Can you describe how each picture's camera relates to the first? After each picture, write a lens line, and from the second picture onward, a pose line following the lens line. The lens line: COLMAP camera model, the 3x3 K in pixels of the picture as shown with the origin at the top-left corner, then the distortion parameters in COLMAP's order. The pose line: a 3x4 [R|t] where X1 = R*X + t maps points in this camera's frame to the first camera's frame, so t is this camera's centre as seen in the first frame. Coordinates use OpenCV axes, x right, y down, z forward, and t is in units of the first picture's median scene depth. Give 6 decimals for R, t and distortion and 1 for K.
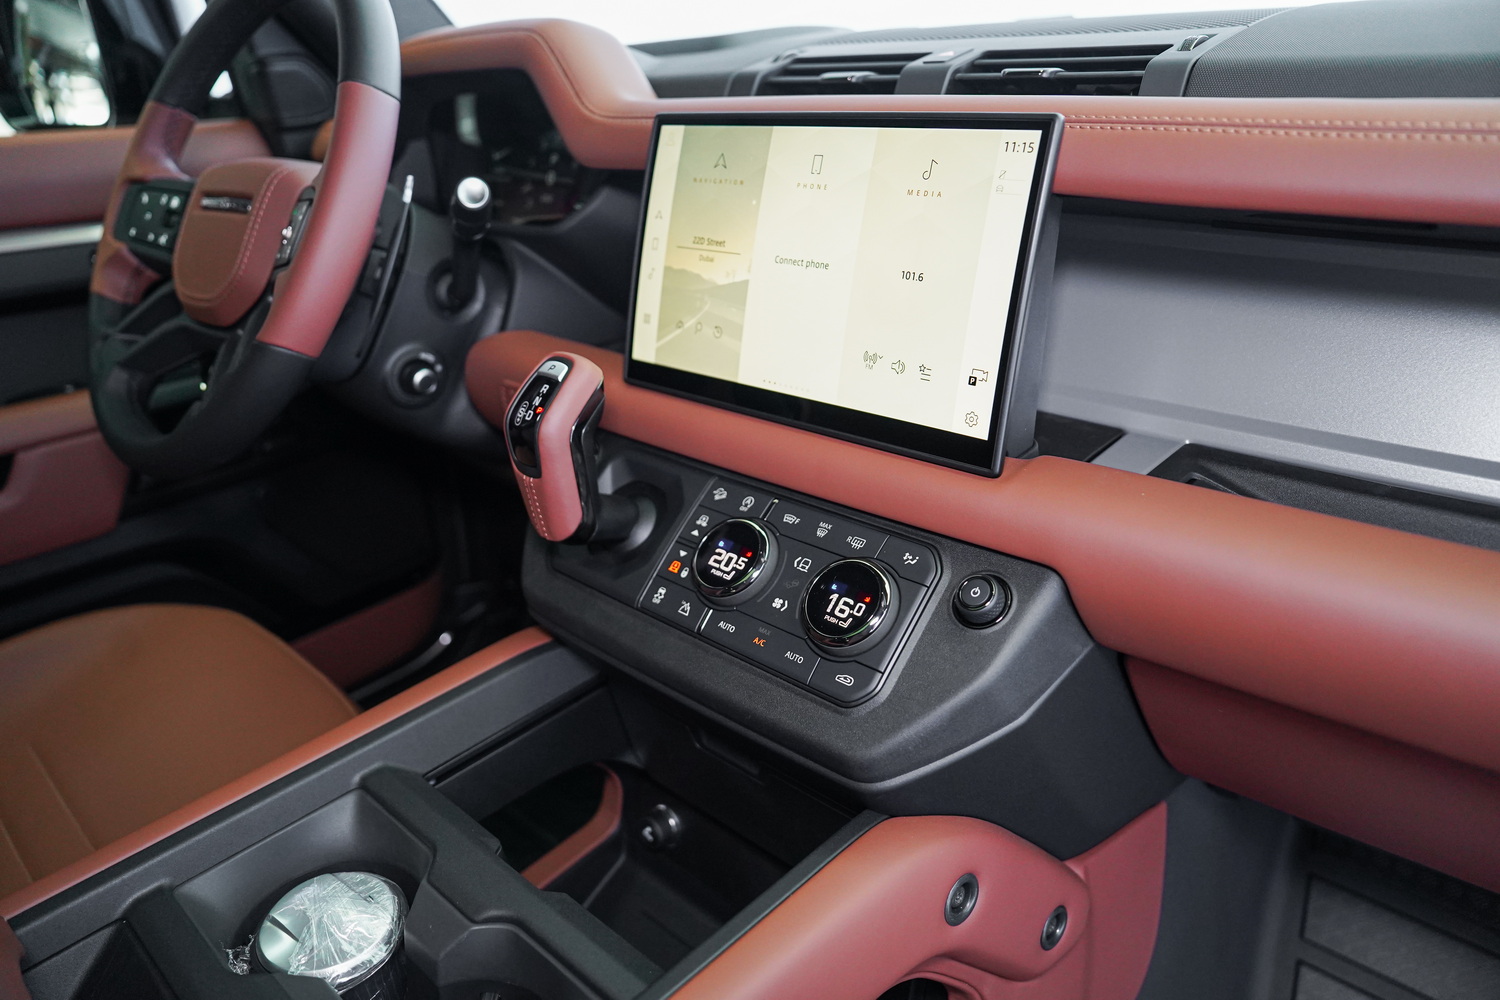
lens RADIAL K [[1028.3, 0, 750.0], [0, 1028.3, 500.0], [0, 0, 1]] dist [-0.118033, 0.085967]
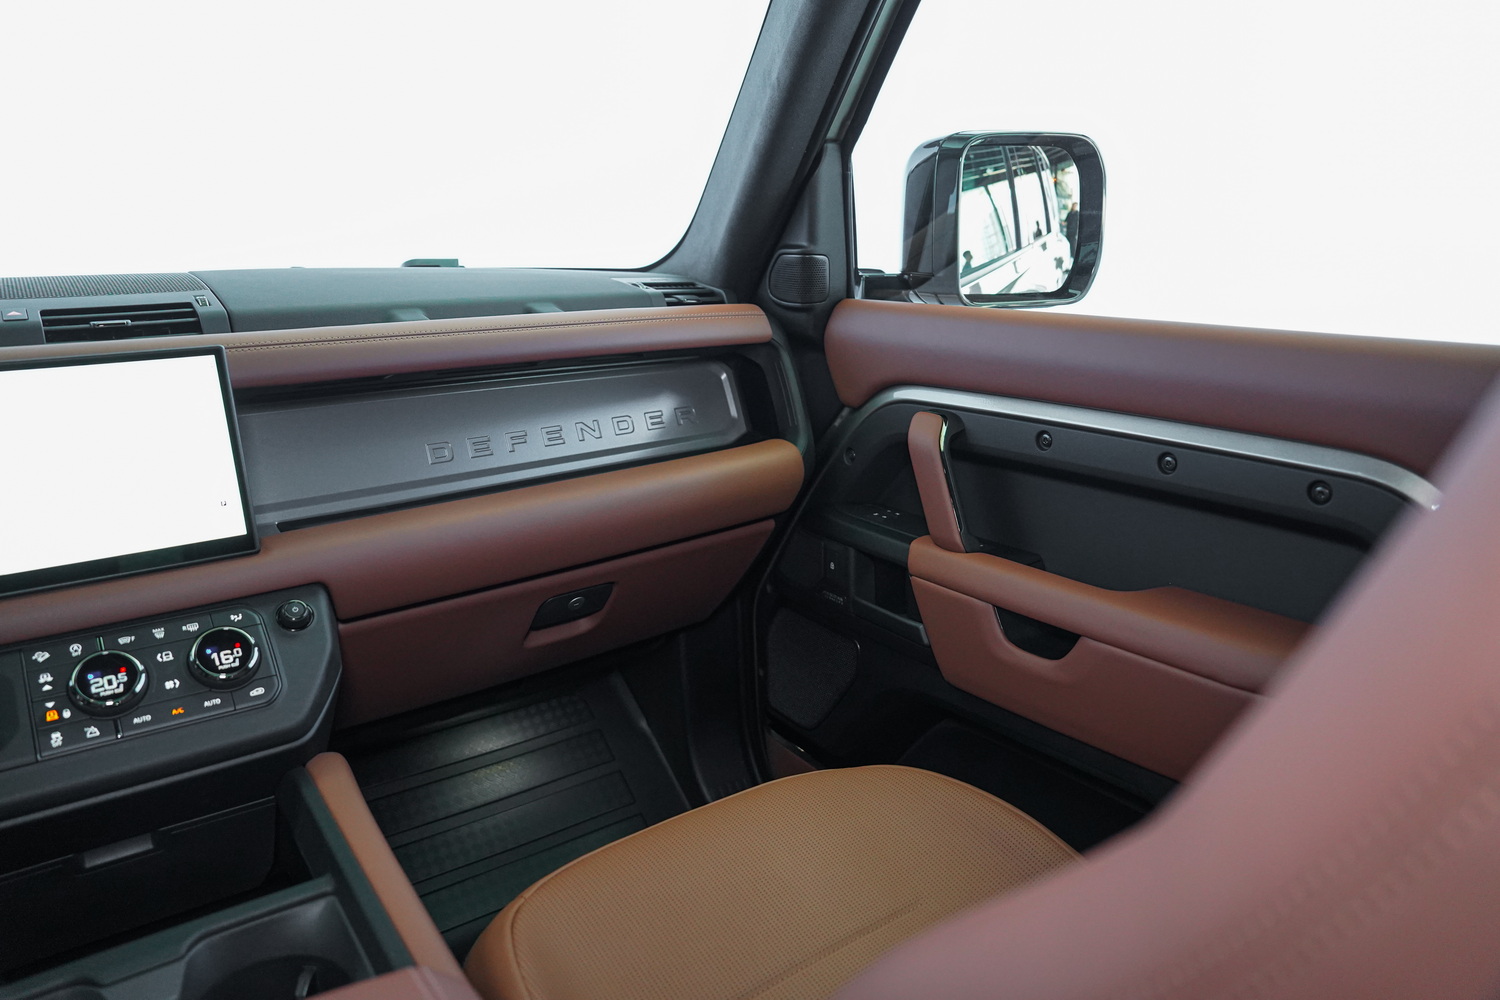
lens RADIAL K [[1028.3, 0, 750.0], [0, 1028.3, 500.0], [0, 0, 1]] dist [-0.118033, 0.085967]
pose [[0.185163, -0.213919, 0.959142, -1.047965], [0.387695, 0.912755, 0.128728, 0.000185], [-0.902999, 0.348018, 0.251944, -0.163130]]
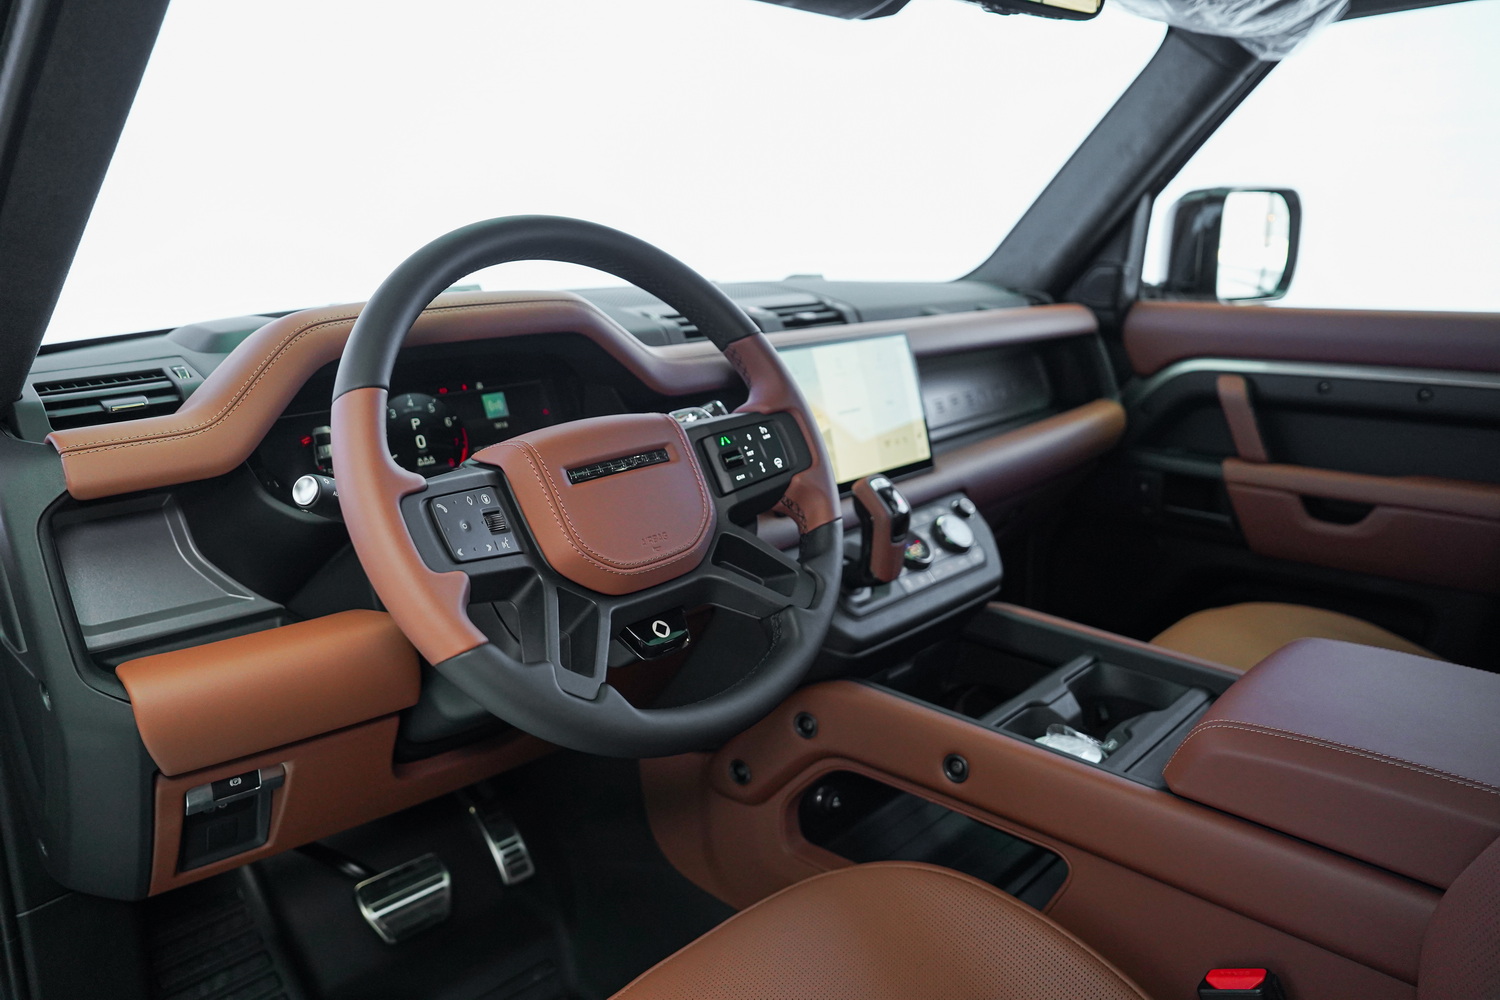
lens RADIAL K [[1021.1, 0, 750.5], [0, 1021.1, 546.8], [0, 0, 1]] dist [-0.111716, 0.000362]
pose [[0.021636, -0.245819, 0.969074, -1.965910], [0.416184, 0.883538, 0.214830, -0.509353], [-0.909023, 0.398665, 0.121422, 1.046210]]
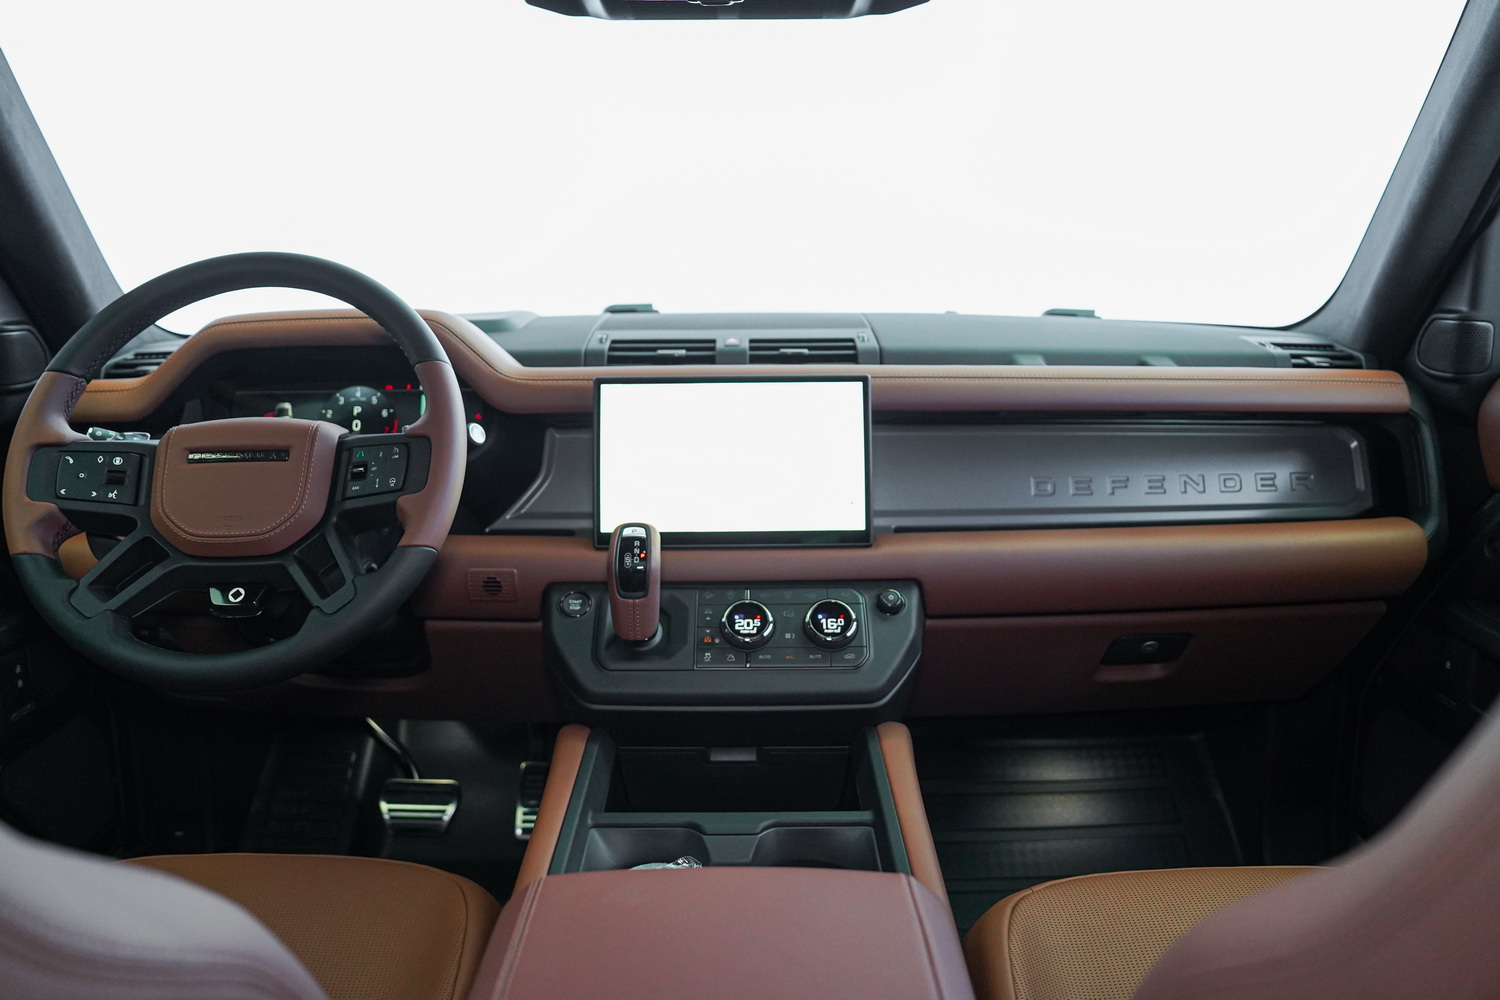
lens RADIAL K [[1070.6, 0, 750.0], [0, 1070.6, 500.0], [0, 0, 1]] dist [-0.110606, 0.072696]
pose [[0.726790, -0.106907, 0.678489, -1.221900], [0.249751, 0.961330, -0.116057, 0.068212], [-0.639844, 0.253803, 0.725385, -0.374923]]
